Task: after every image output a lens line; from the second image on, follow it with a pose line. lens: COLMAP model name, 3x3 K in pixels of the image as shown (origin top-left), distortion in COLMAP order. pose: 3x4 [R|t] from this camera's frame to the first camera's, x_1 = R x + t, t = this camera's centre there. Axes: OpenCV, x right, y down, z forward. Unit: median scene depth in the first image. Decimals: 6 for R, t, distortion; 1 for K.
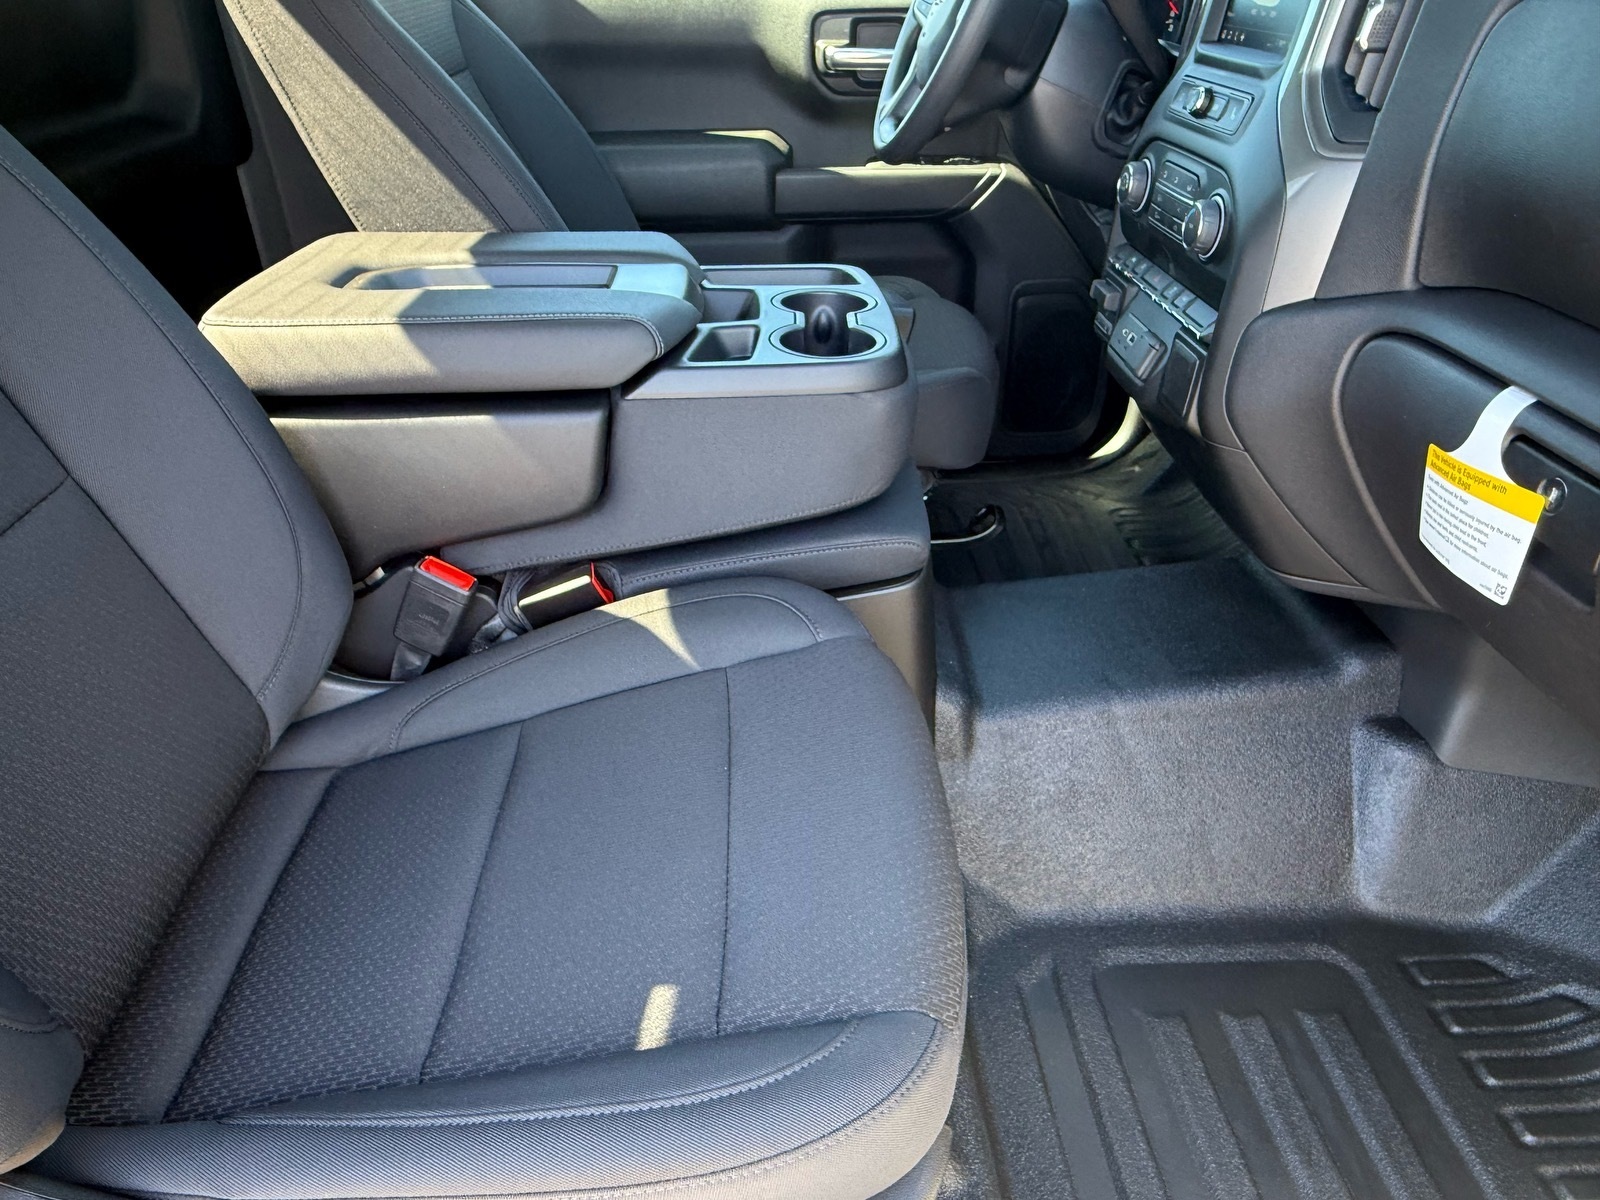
lens RADIAL K [[1102.2, 0, 754.0], [0, 1102.2, 595.8], [0, 0, 1]] dist [0.002049, -0.002927]
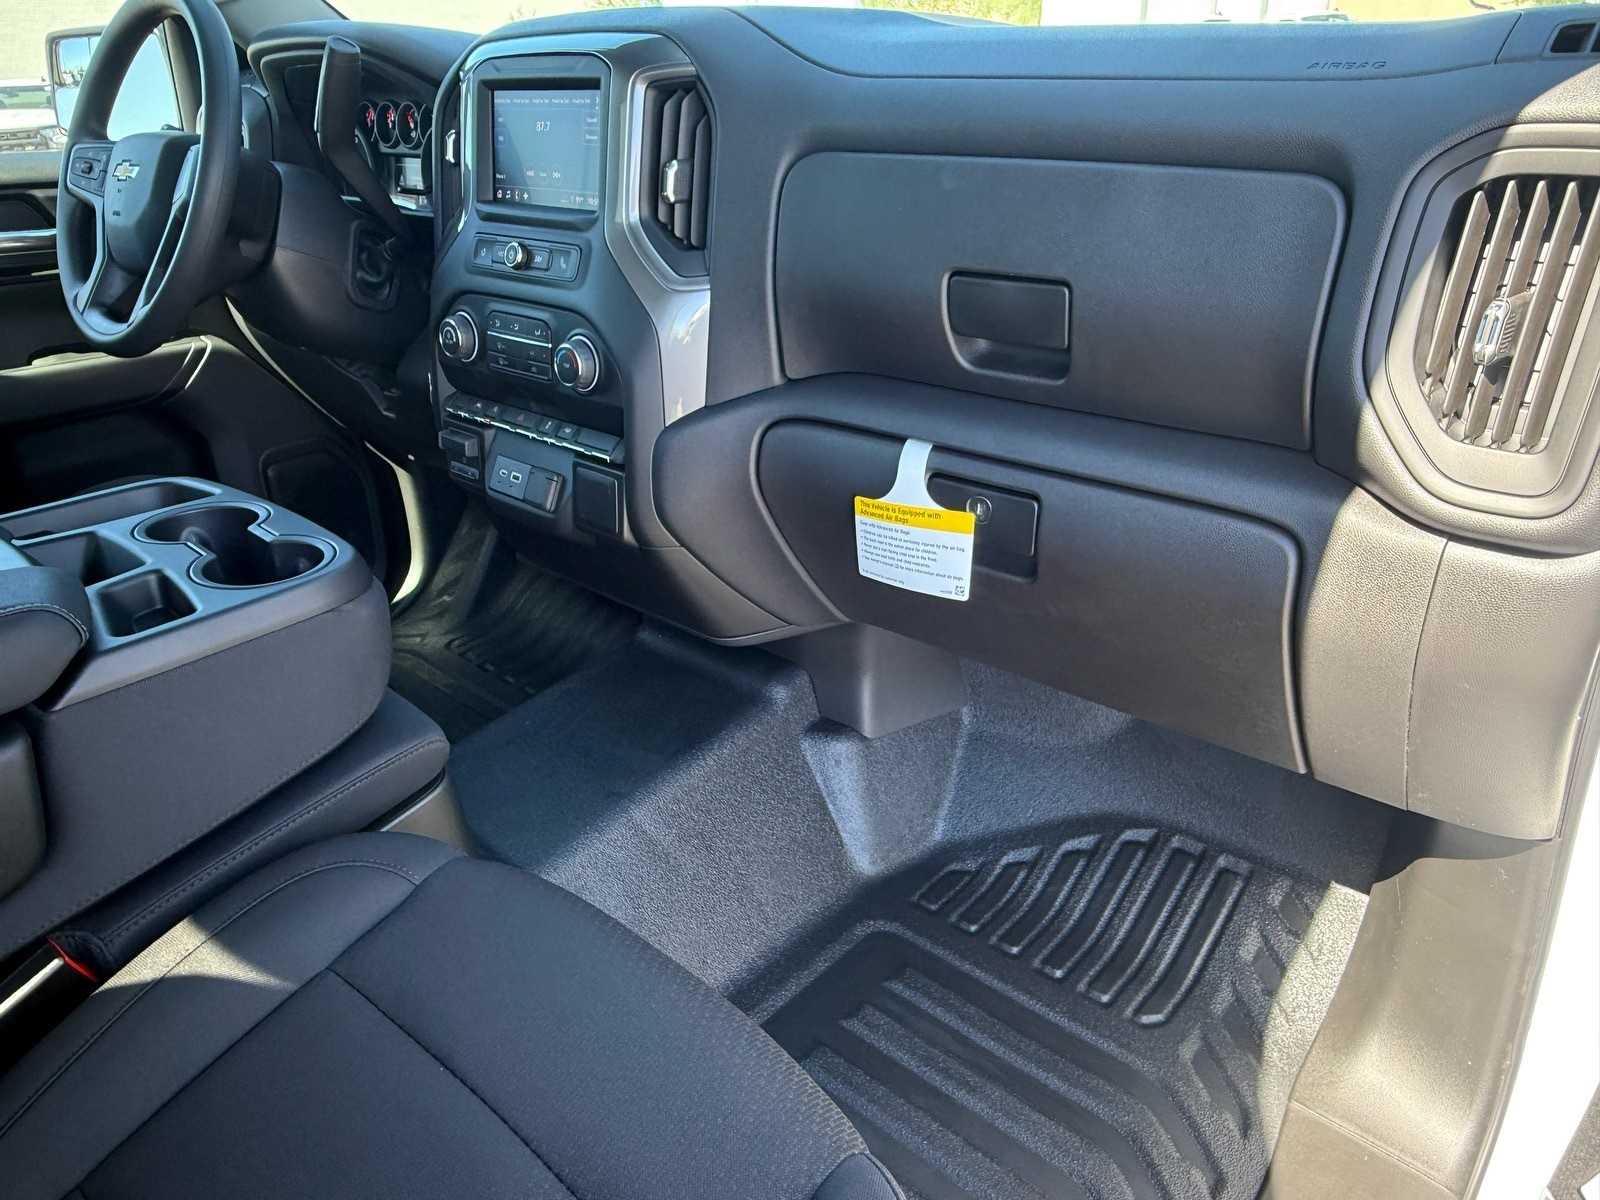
lens RADIAL K [[1102.2, 0, 799.0], [0, 1102.2, 601.8], [0, 0, 1]] dist [0.002049, -0.002927]
pose [[0.692801, -0.310411, 0.650901, -0.207887], [0.375895, 0.925738, 0.041386, -0.079388], [-0.615410, 0.215998, 0.758034, 0.094203]]
